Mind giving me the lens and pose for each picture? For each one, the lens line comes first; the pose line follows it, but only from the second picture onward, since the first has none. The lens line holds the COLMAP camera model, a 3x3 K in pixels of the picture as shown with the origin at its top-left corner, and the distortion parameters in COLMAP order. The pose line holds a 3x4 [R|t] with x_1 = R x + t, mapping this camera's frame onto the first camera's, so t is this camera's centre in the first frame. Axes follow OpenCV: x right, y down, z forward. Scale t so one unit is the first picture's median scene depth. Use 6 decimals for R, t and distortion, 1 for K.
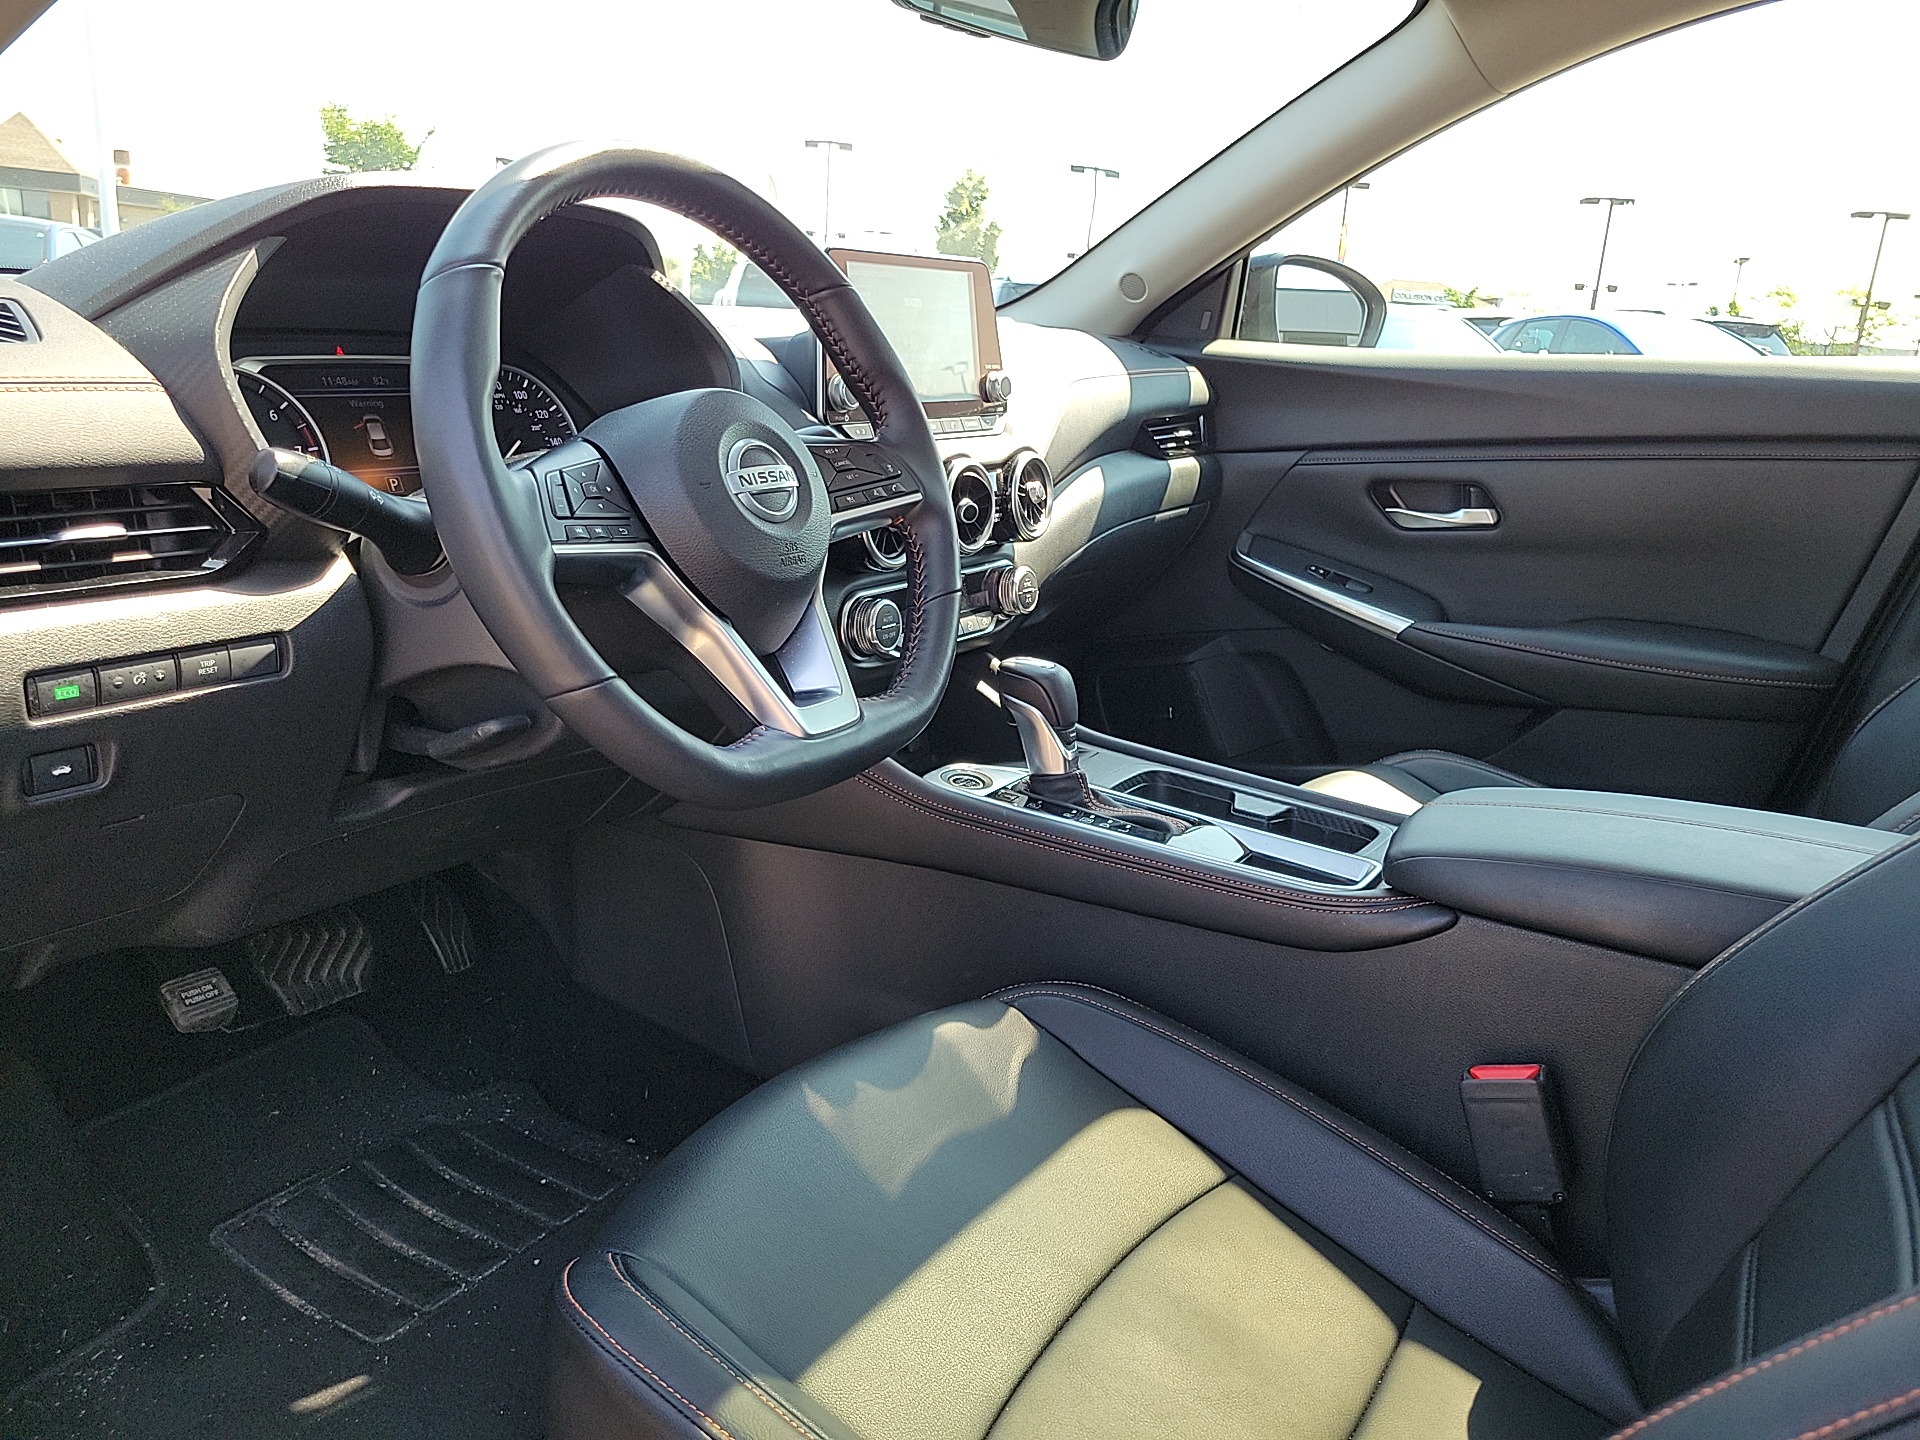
lens RADIAL K [[1422.5, 0, 940.5], [0, 1422.5, 719.7], [0, 0, 1]] dist [0.036854, -0.000519]
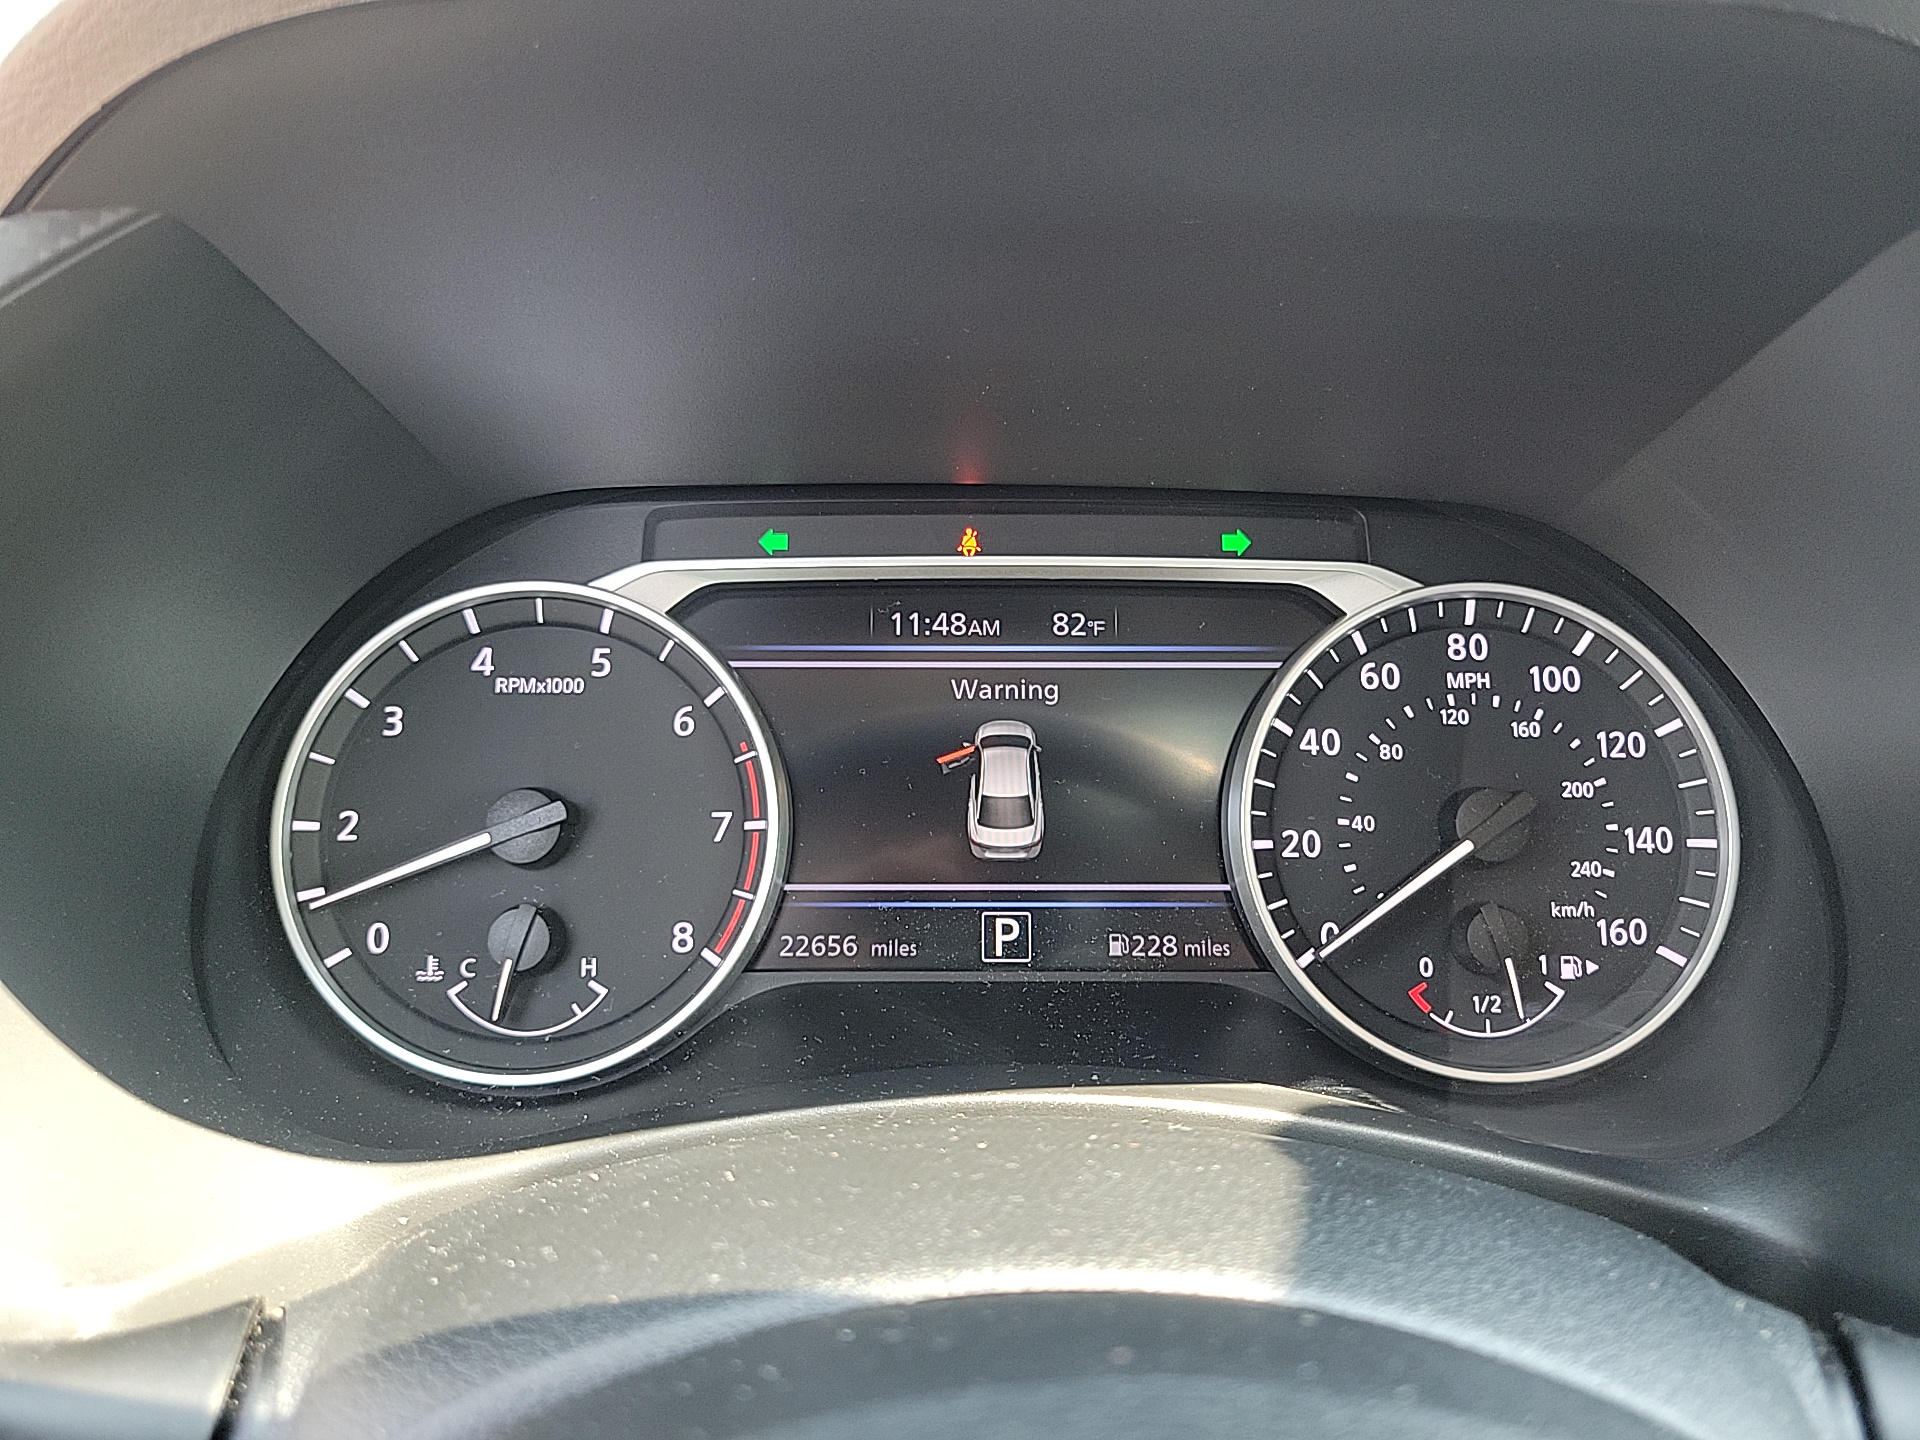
lens RADIAL K [[1452.1, 0, 959.9], [0, 1452.1, 710.9], [0, 0, 1]] dist [0.006381, -0.002020]
pose [[0.558680, 0.178981, -0.809841, -0.104509], [-0.205390, 0.975880, 0.073986, -0.209471], [0.803549, 0.124999, 0.581965, 0.686968]]
